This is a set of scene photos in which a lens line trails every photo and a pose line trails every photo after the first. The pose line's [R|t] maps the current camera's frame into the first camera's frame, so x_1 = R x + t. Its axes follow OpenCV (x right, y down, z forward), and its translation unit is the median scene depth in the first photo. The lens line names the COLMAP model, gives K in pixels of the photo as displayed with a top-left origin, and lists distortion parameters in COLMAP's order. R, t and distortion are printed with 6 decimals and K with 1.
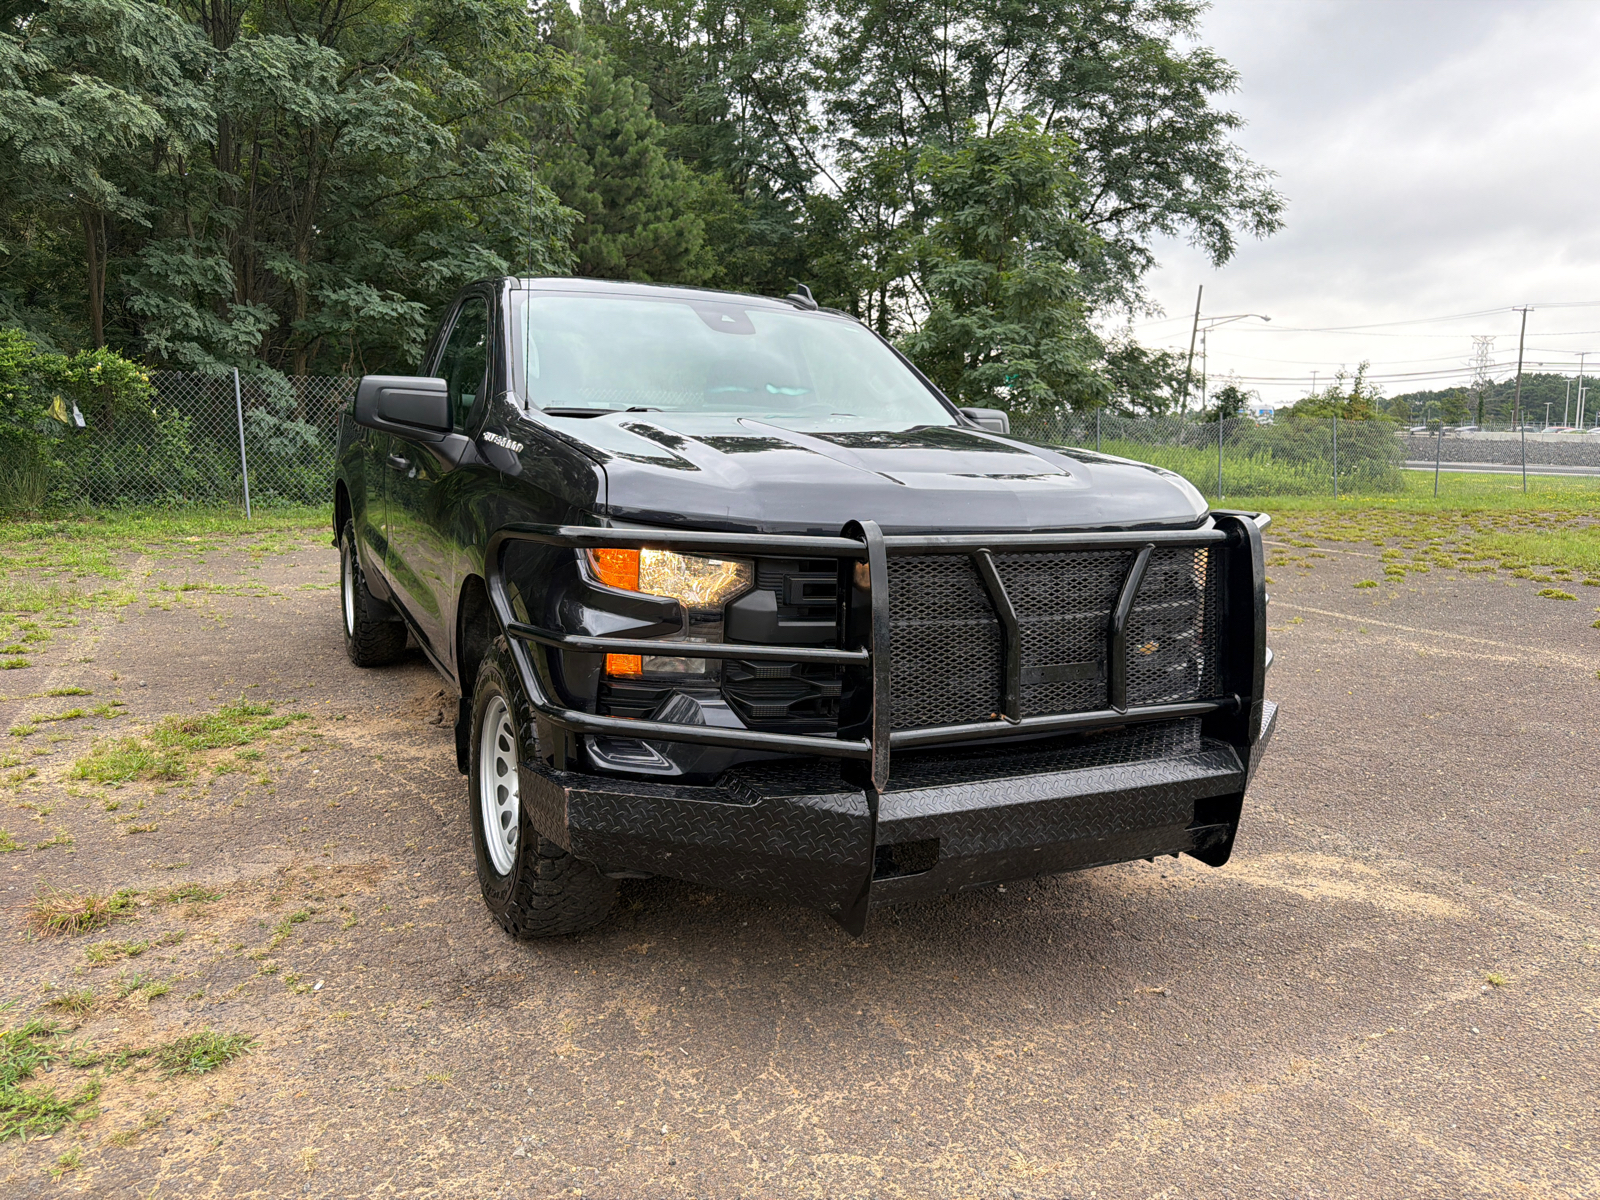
lens RADIAL K [[1144.1, 0, 800.0], [0, 1144.1, 600.0], [0, 0, 1]] dist [0.001068, -0.002251]
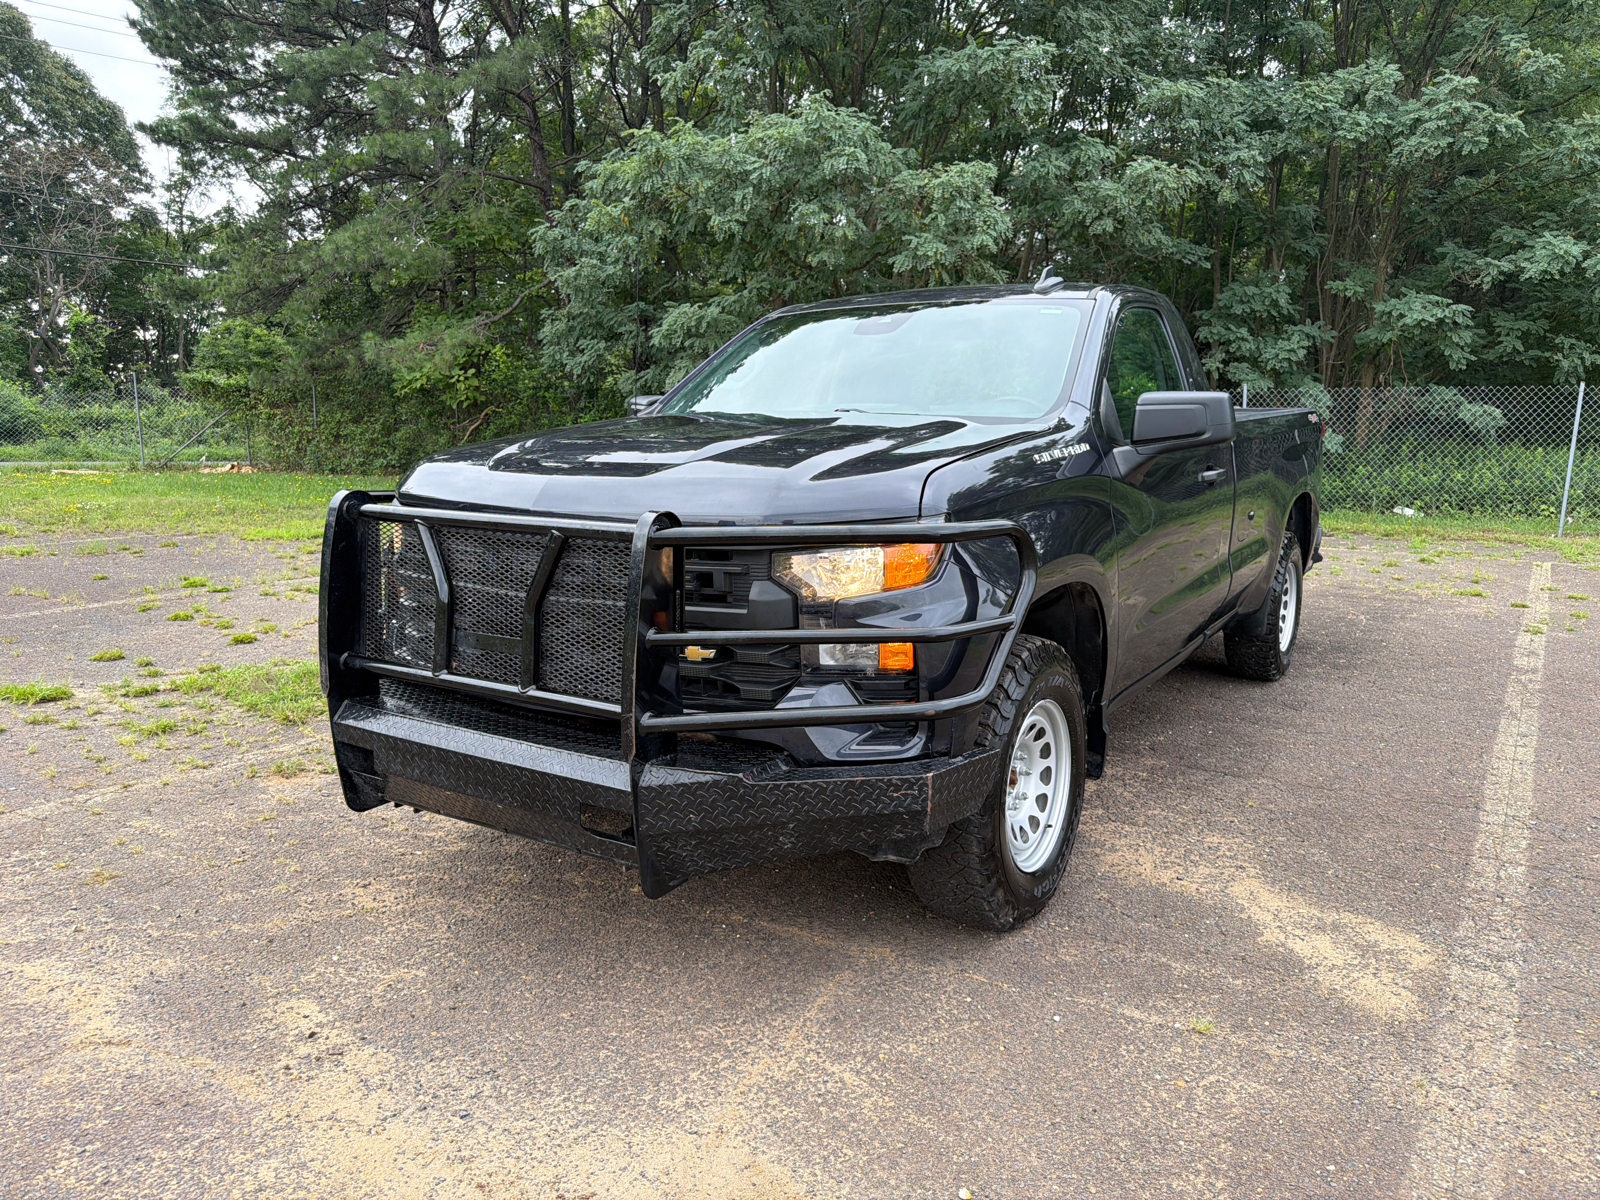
lens RADIAL K [[1144.1, 0, 800.0], [0, 1144.1, 600.0], [0, 0, 1]] dist [0.001068, -0.002251]
pose [[0.519802, 0.109268, -0.847270, 0.212528], [-0.119734, 0.991315, 0.054388, -0.001458], [0.845854, 0.073176, 0.528371, 0.044126]]
